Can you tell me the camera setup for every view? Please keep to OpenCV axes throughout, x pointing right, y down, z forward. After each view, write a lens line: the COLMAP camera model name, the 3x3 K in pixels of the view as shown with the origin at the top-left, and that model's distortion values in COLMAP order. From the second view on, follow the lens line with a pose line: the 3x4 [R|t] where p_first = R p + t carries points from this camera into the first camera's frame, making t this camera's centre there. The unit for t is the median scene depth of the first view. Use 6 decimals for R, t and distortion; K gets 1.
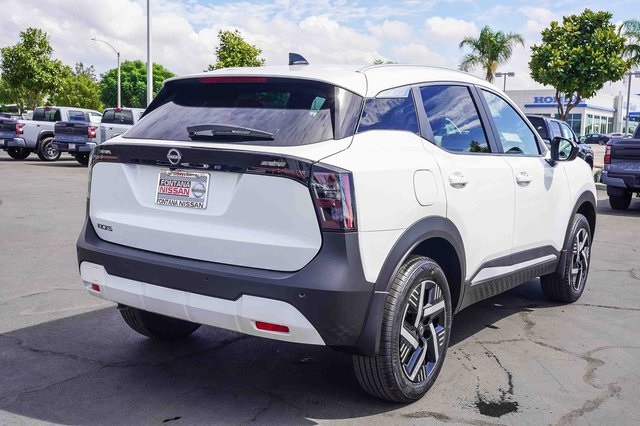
lens RADIAL K [[725.2, 0, 320.4], [0, 725.2, 213.3], [0, 0, 1]] dist [0.012891, 0.000000]
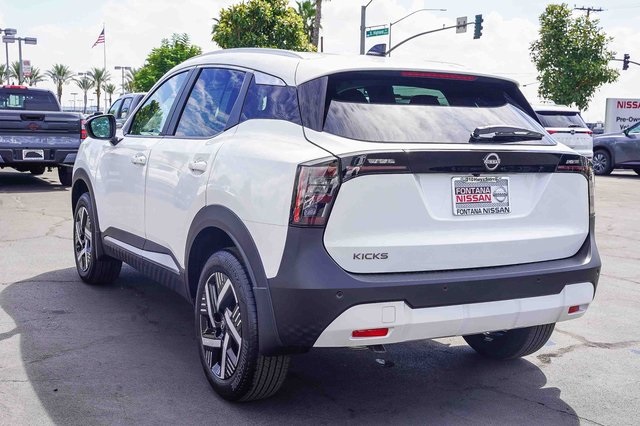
lens RADIAL K [[781.8, 0, 321.2], [0, 781.8, 213.8], [0, 0, 1]] dist [0.075144, 0.000000]
pose [[0.438057, -0.123683, 0.890398, -1.153445], [0.086596, 0.991689, 0.095150, -0.120752], [-0.894767, 0.035424, 0.445127, 0.715041]]
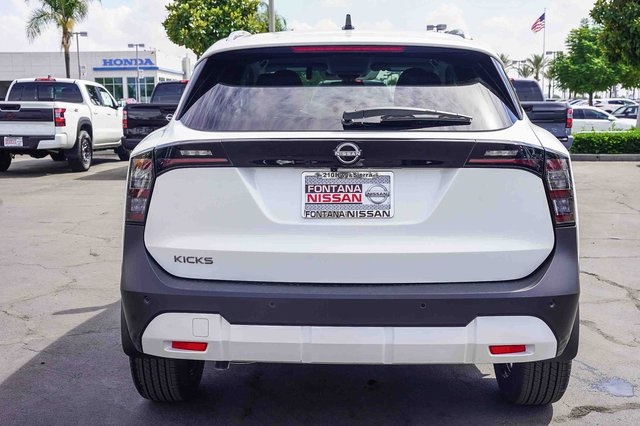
lens RADIAL K [[781.8, 0, 319.0], [0, 781.8, 214.3], [0, 0, 1]] dist [0.075144, 0.000000]
pose [[0.841667, -0.110634, 0.528543, -0.633067], [0.091688, 0.993854, 0.062024, -0.064987], [-0.532156, -0.003743, 0.846638, 0.313202]]
